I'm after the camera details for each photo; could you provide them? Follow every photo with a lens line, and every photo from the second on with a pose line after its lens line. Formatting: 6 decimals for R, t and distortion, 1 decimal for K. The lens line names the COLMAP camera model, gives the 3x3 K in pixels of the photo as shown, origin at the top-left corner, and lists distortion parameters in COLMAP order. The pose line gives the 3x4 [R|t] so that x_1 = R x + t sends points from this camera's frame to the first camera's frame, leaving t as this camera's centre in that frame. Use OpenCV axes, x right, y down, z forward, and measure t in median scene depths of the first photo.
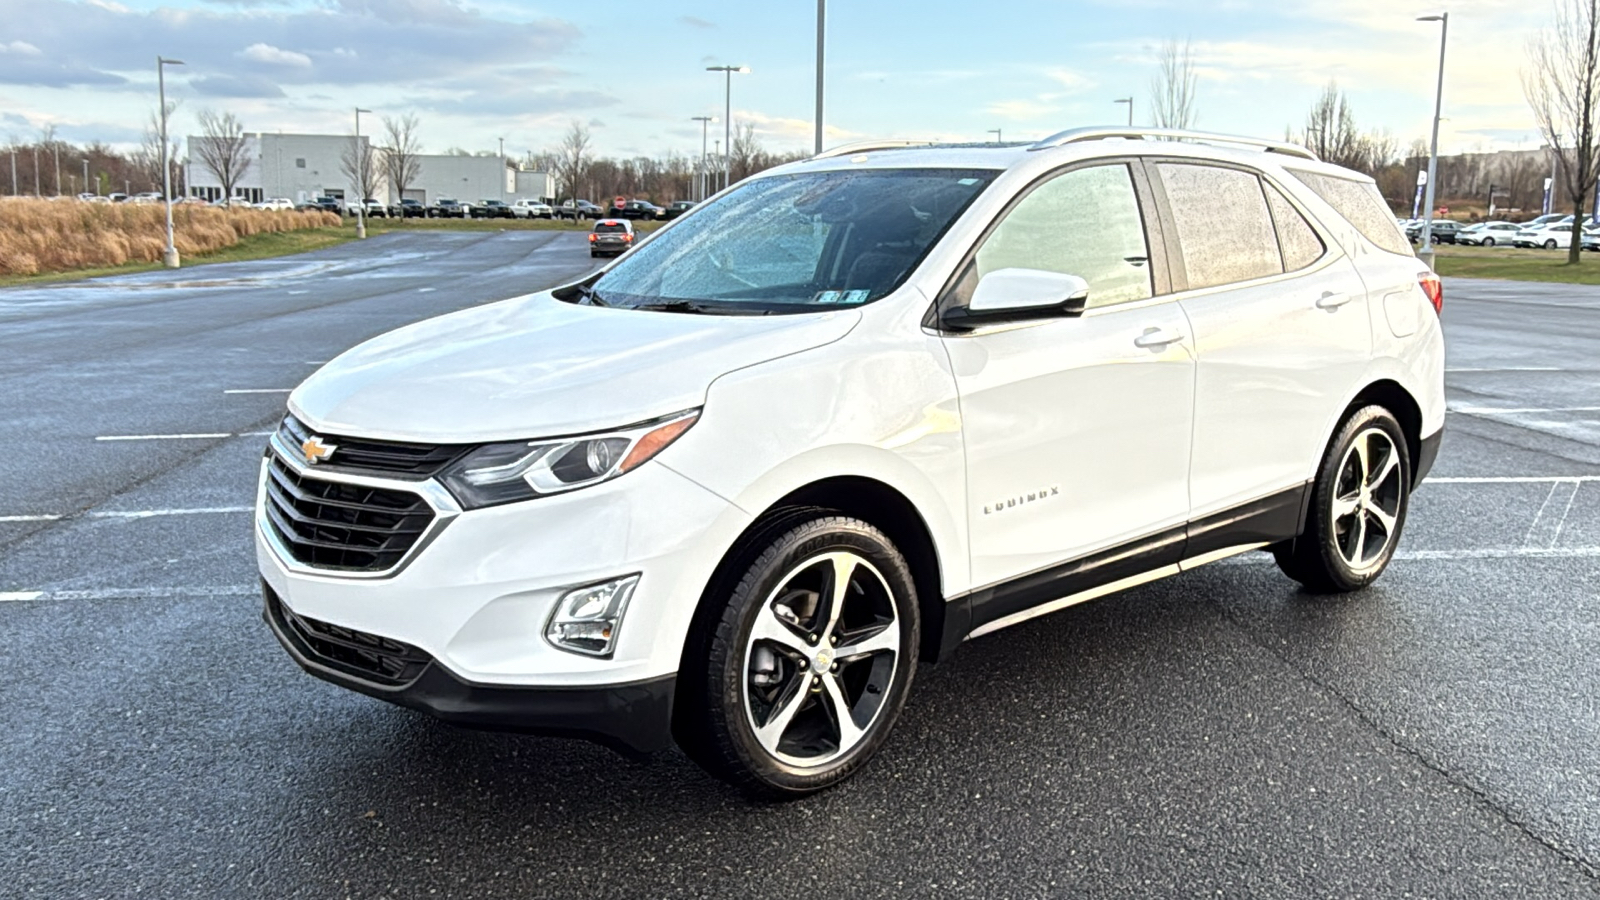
lens RADIAL K [[1384.2, 0, 800.0], [0, 1384.2, 450.0], [0, 0, 1]] dist [0.002138, -0.003897]
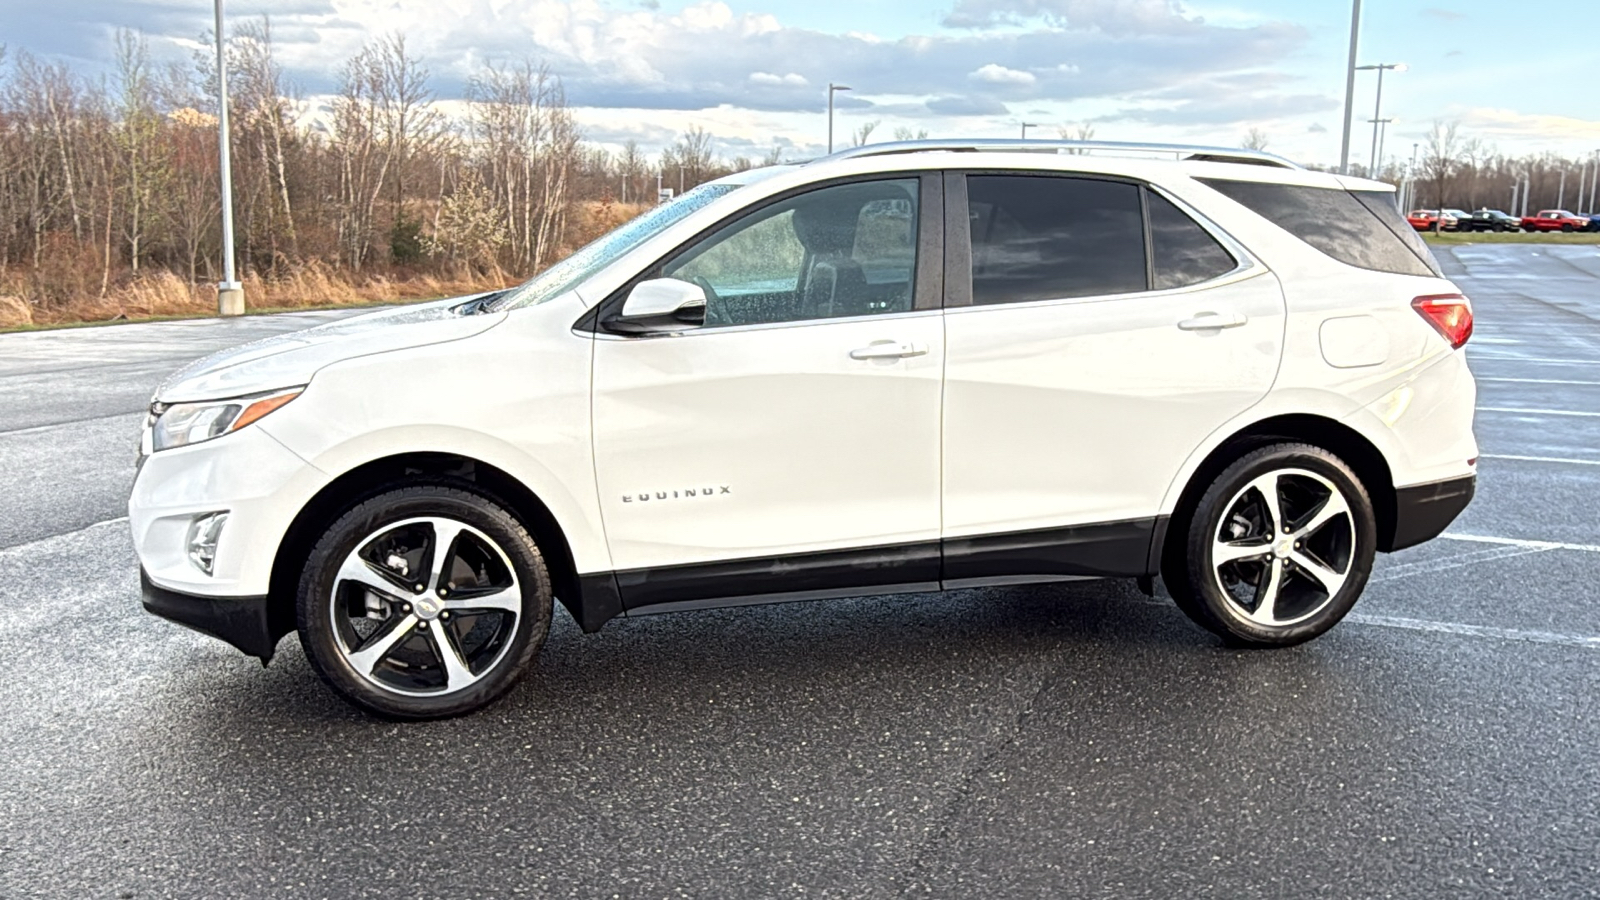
lens RADIAL K [[1384.2, 0, 800.0], [0, 1384.2, 450.0], [0, 0, 1]] dist [0.002138, -0.003897]
pose [[0.882345, 0.074286, -0.464703, 0.768778], [-0.077496, 0.996918, 0.012220, -0.019032], [0.464178, 0.025230, 0.885383, 0.095735]]
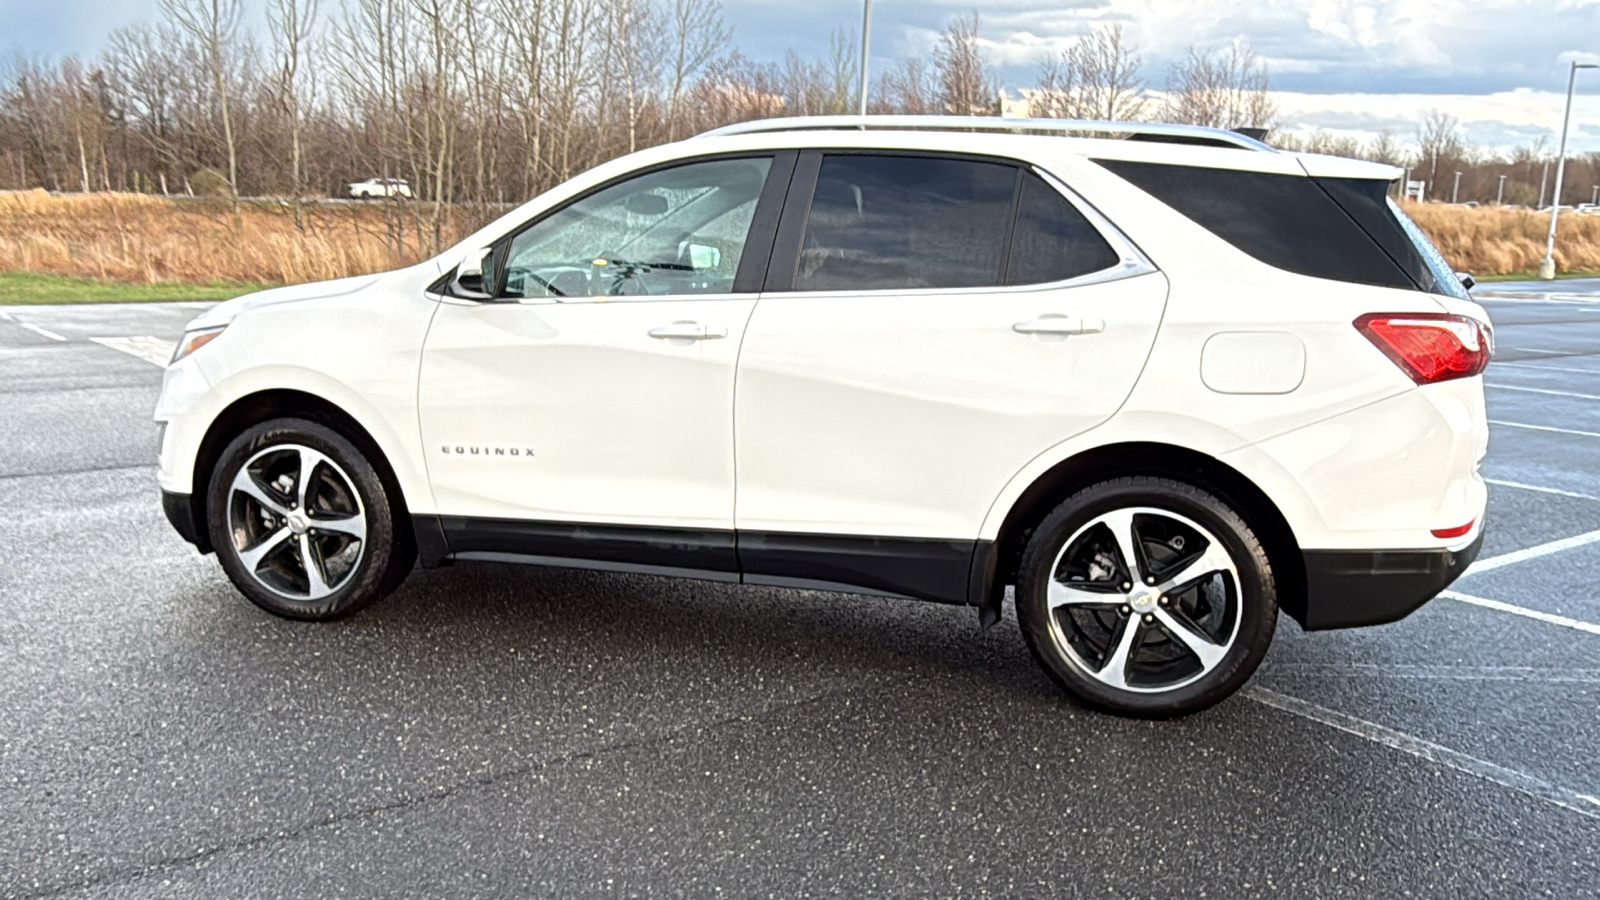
lens RADIAL K [[1384.2, 0, 800.0], [0, 1384.2, 450.0], [0, 0, 1]] dist [0.002138, -0.003897]
pose [[0.530681, 0.159694, -0.832392, 1.302005], [-0.165818, 0.982673, 0.082811, -0.106563], [0.831193, 0.094079, 0.547966, 0.606710]]
